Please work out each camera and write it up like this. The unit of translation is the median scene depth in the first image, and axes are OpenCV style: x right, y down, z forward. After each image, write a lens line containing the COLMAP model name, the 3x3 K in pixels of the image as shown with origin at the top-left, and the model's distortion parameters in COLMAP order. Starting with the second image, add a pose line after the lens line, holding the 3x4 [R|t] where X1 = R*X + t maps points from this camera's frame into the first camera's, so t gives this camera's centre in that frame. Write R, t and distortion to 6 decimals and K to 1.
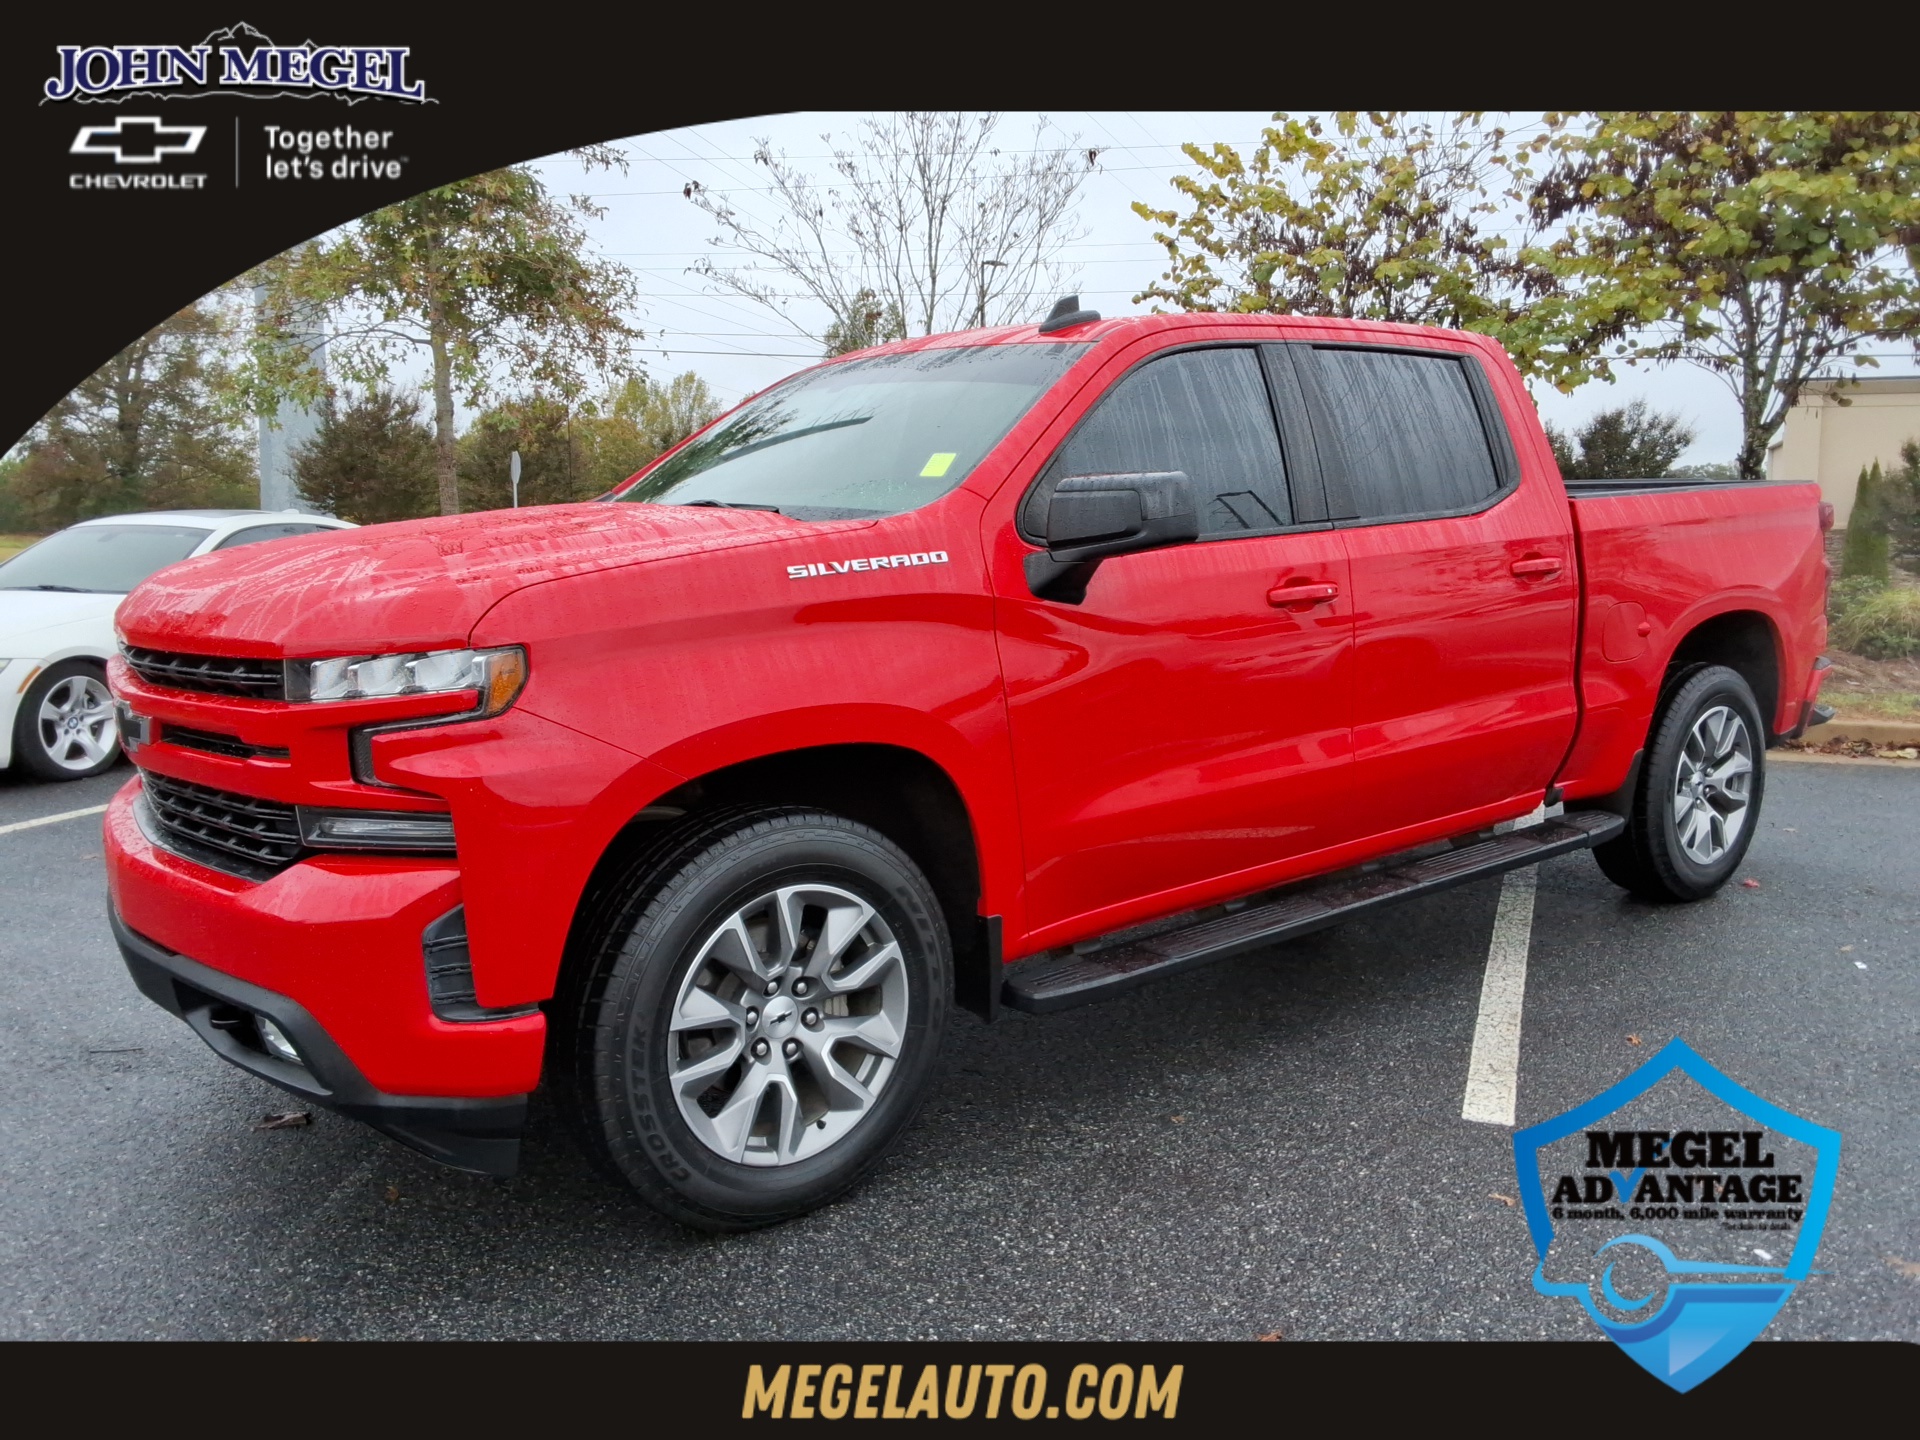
lens RADIAL K [[1538.8, 0, 976.6], [0, 1538.8, 702.5], [0, 0, 1]] dist [0.098829, -0.153402]
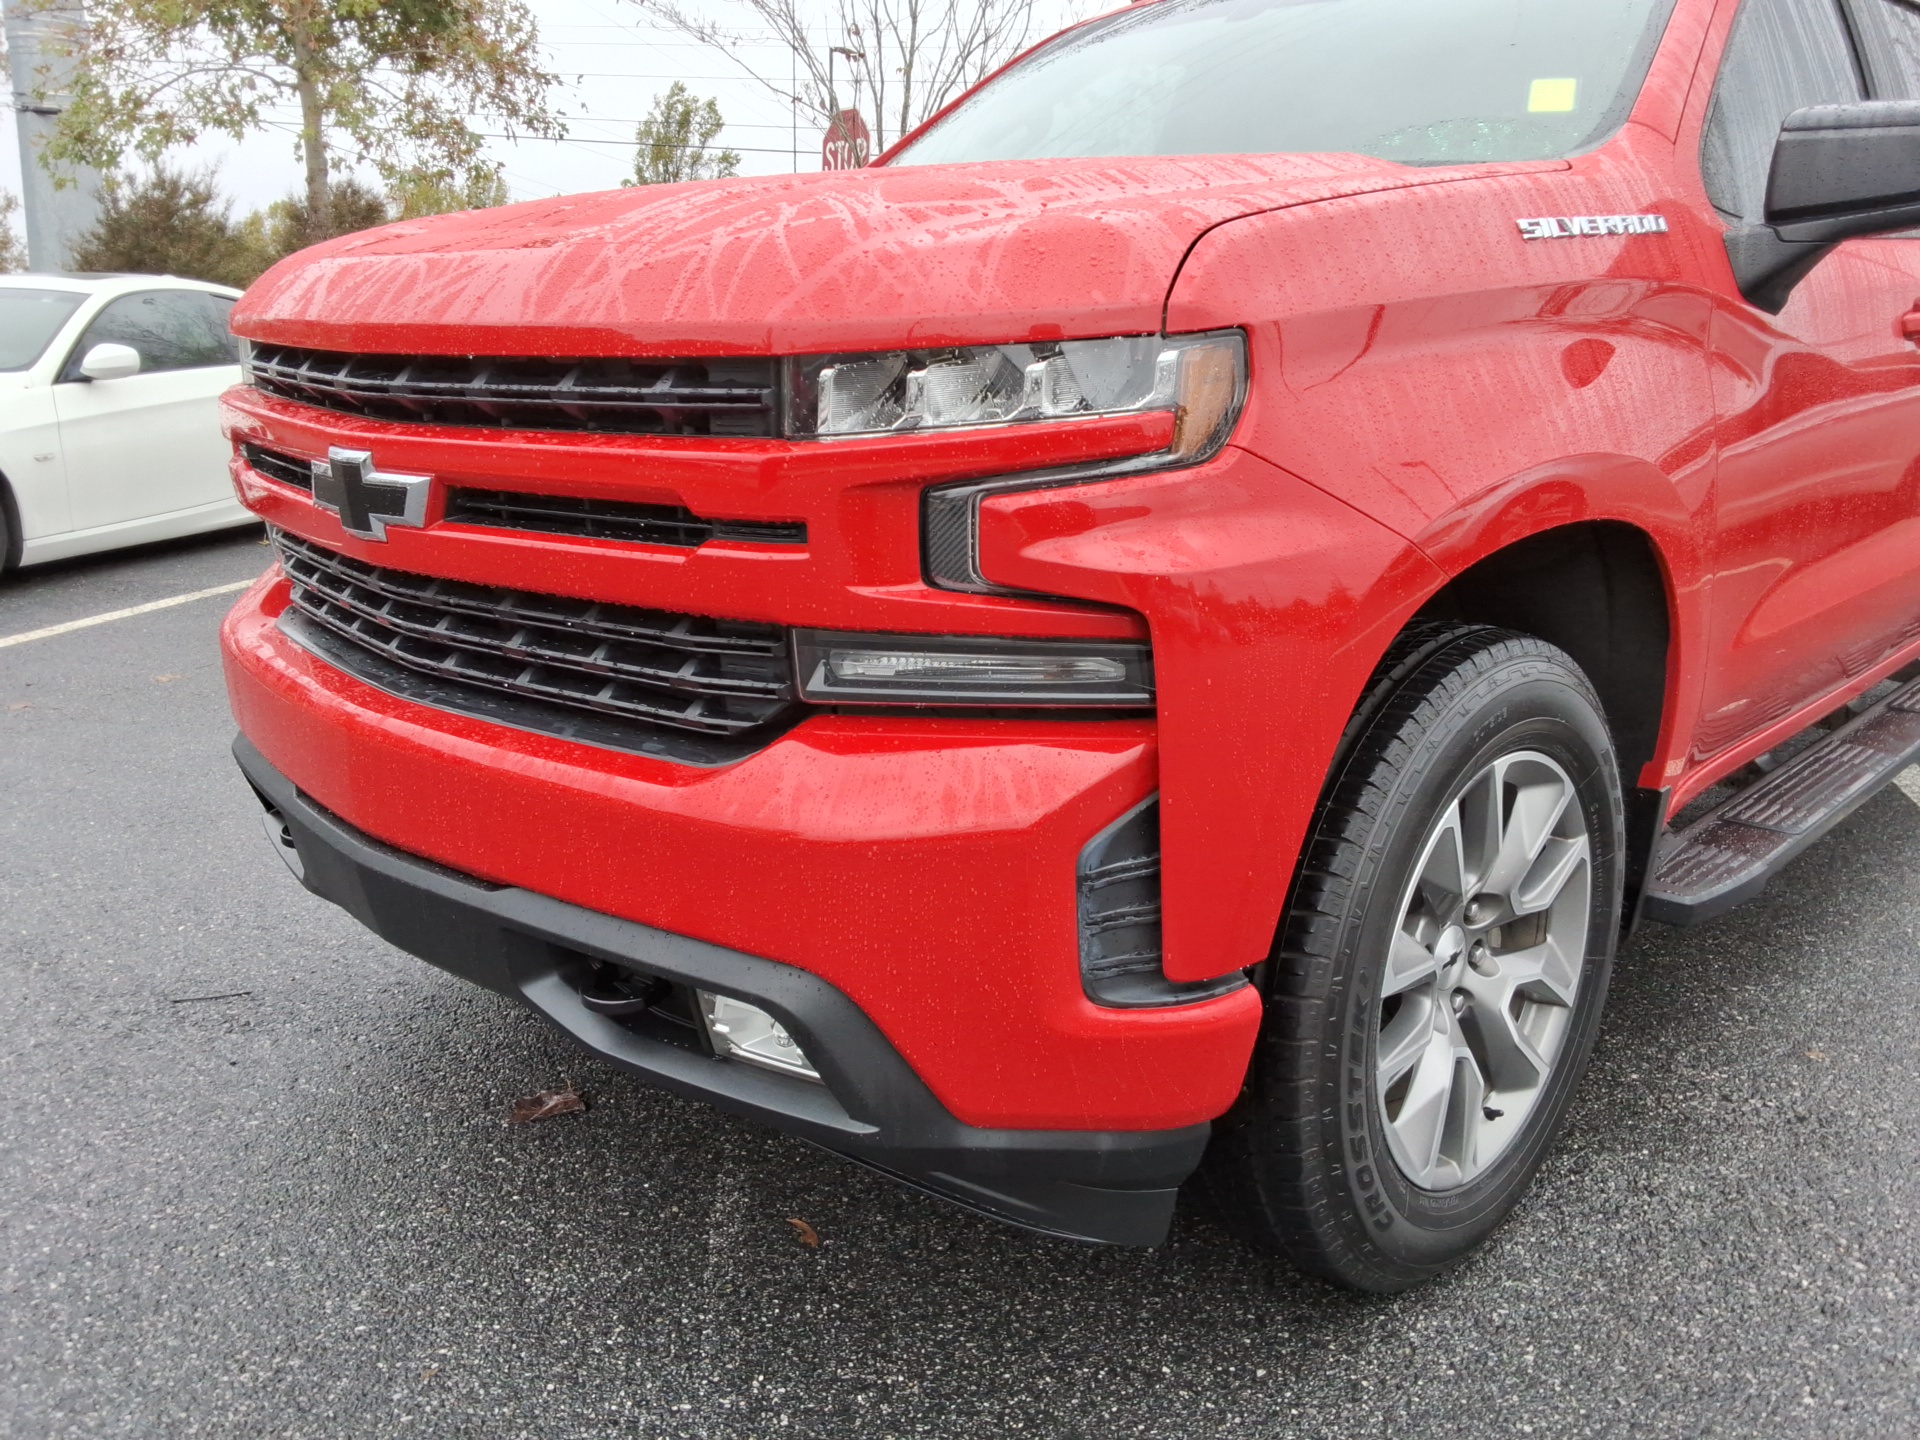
lens RADIAL K [[1538.8, 0, 954.9], [0, 1538.8, 700.5], [0, 0, 1]] dist [0.098829, -0.153402]
pose [[0.994013, -0.016618, 0.107994, -0.403397], [0.004769, 0.994023, 0.109066, 0.028887], [-0.109161, -0.107898, 0.988151, 0.410801]]
